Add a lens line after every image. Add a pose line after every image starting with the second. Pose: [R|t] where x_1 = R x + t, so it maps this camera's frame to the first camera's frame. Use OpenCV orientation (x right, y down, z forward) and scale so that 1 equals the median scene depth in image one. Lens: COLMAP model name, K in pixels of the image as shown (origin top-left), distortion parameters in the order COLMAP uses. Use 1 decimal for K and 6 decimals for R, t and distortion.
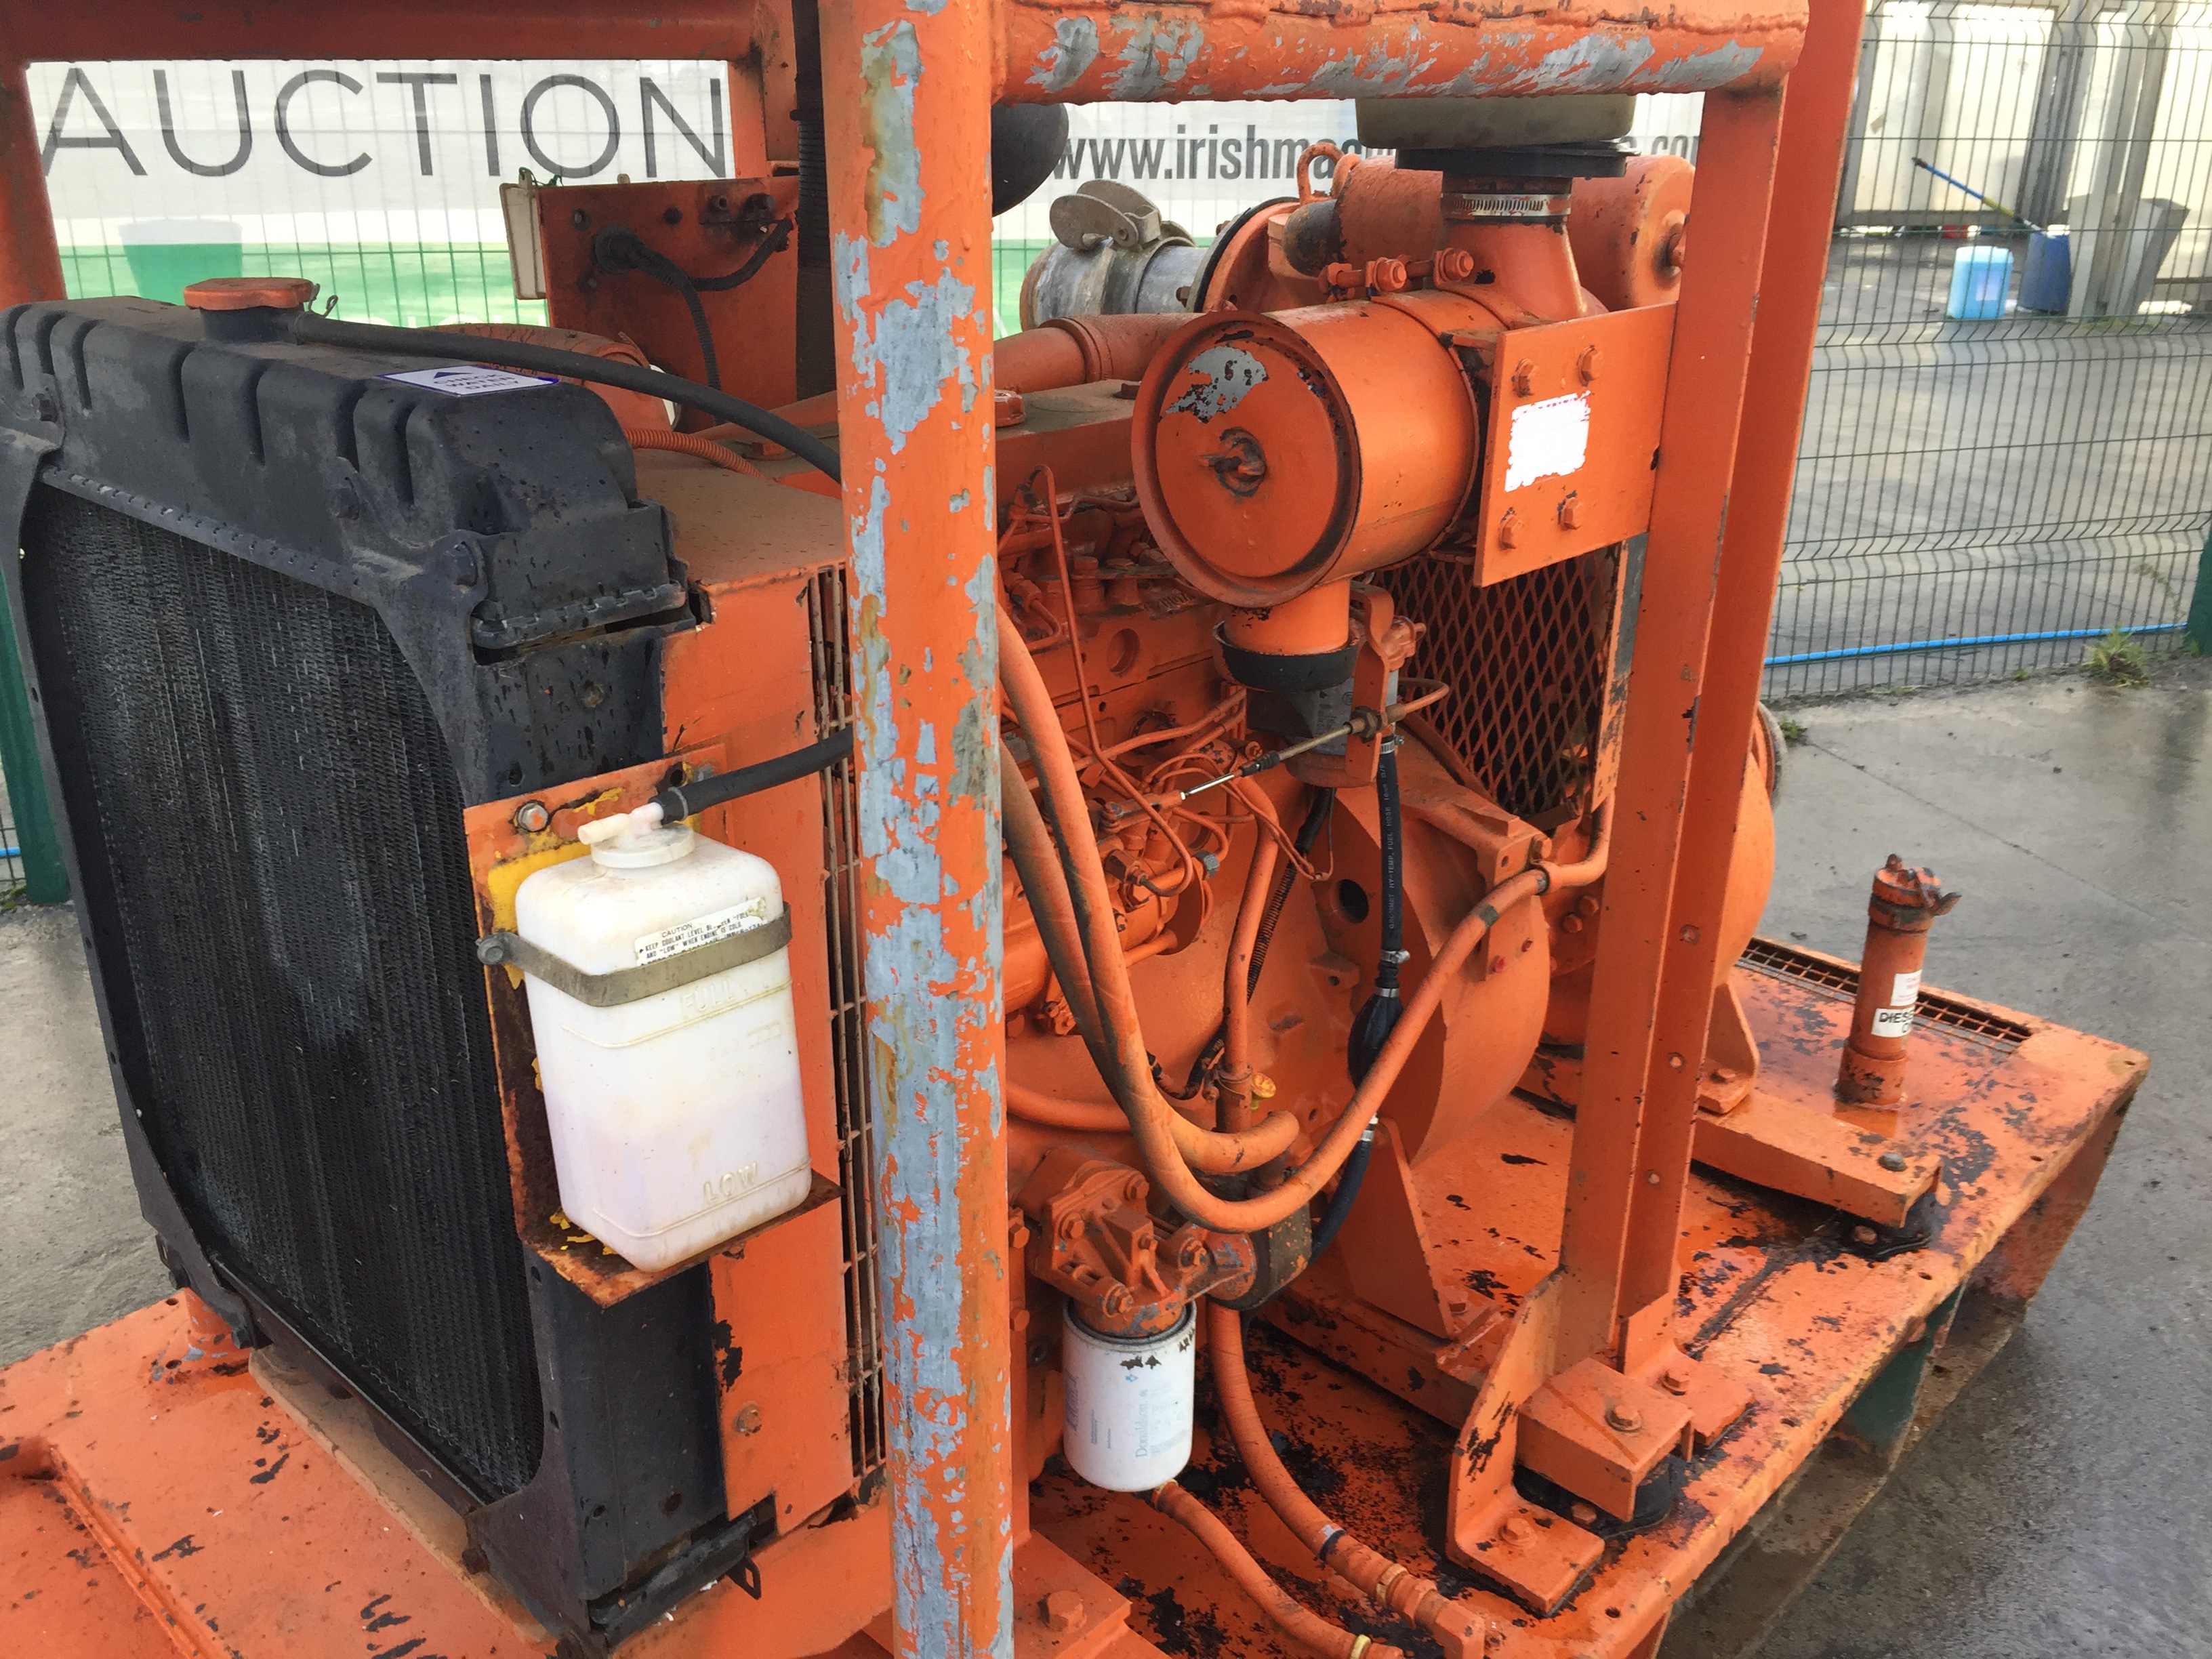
lens RADIAL K [[1901.8, 0, 1106.0], [0, 1901.8, 829.5], [0, 0, 1]] dist [0.001126, -0.002788]
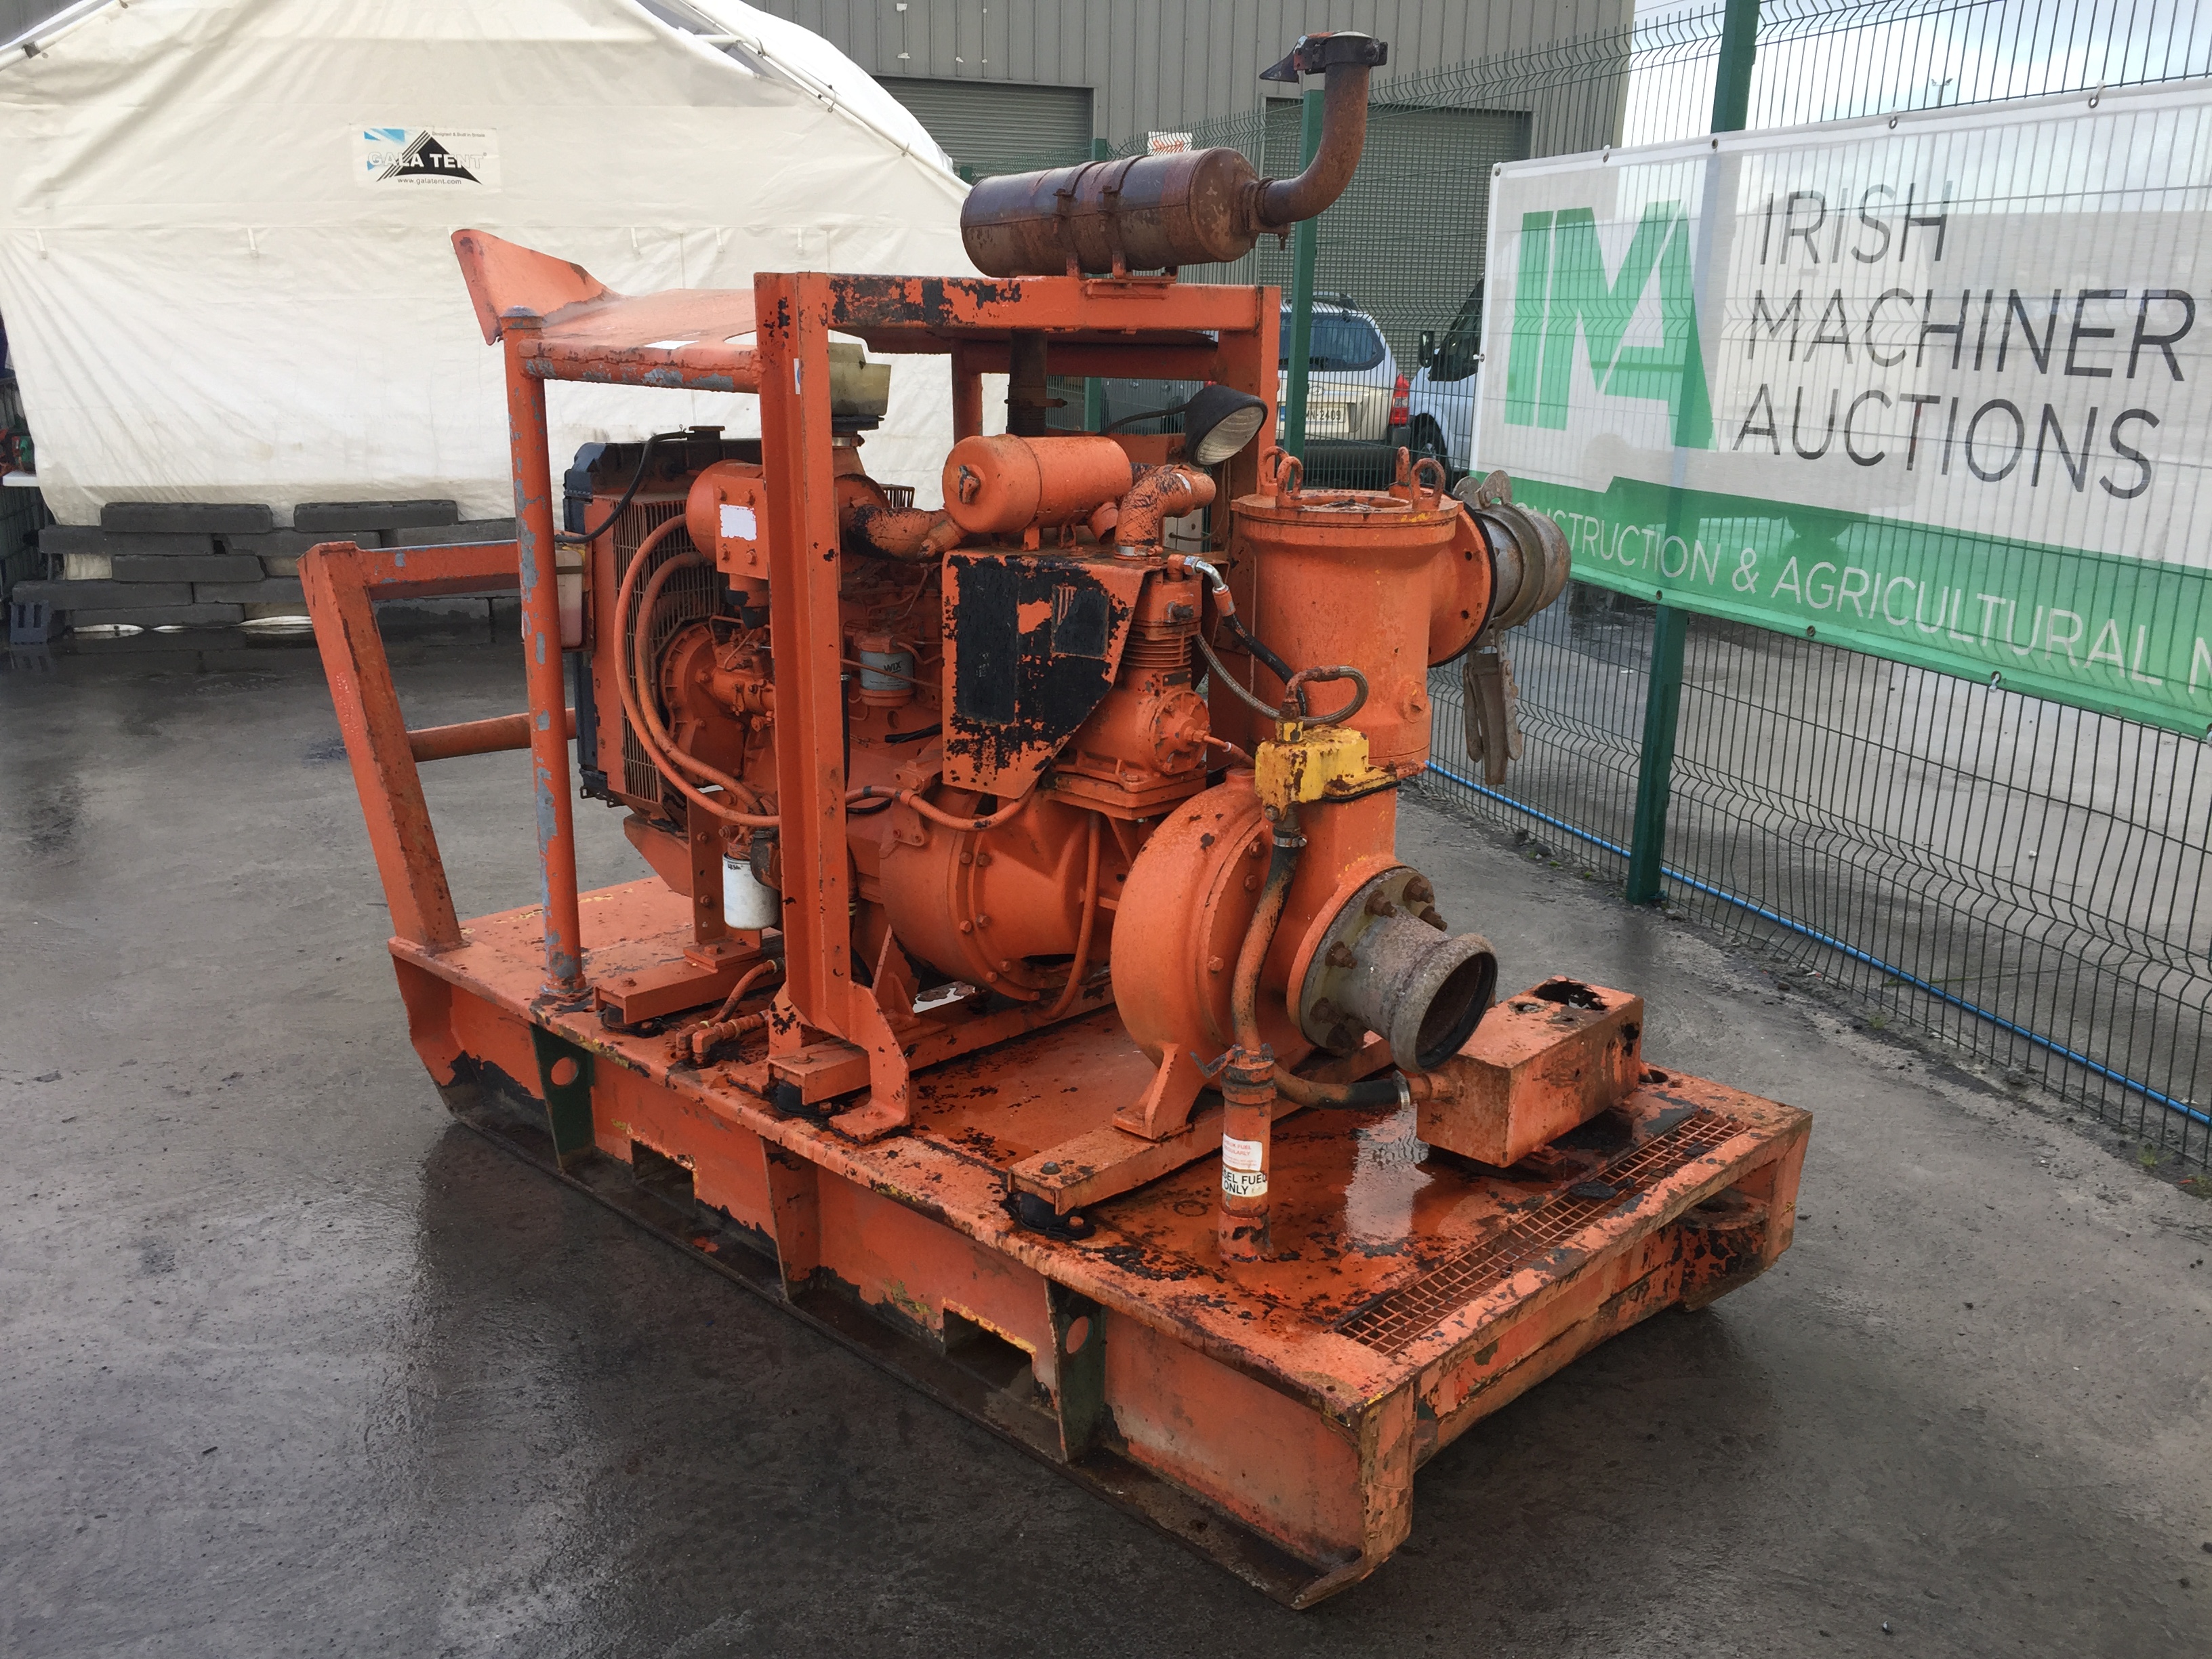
lens RADIAL K [[1901.8, 0, 1106.0], [0, 1901.8, 829.5], [0, 0, 1]] dist [0.001126, -0.002788]
pose [[-0.023046, 0.241680, -0.970082, 1.010003], [-0.386177, 0.892872, 0.231619, -0.223391], [0.922137, 0.379961, 0.072754, 0.515112]]
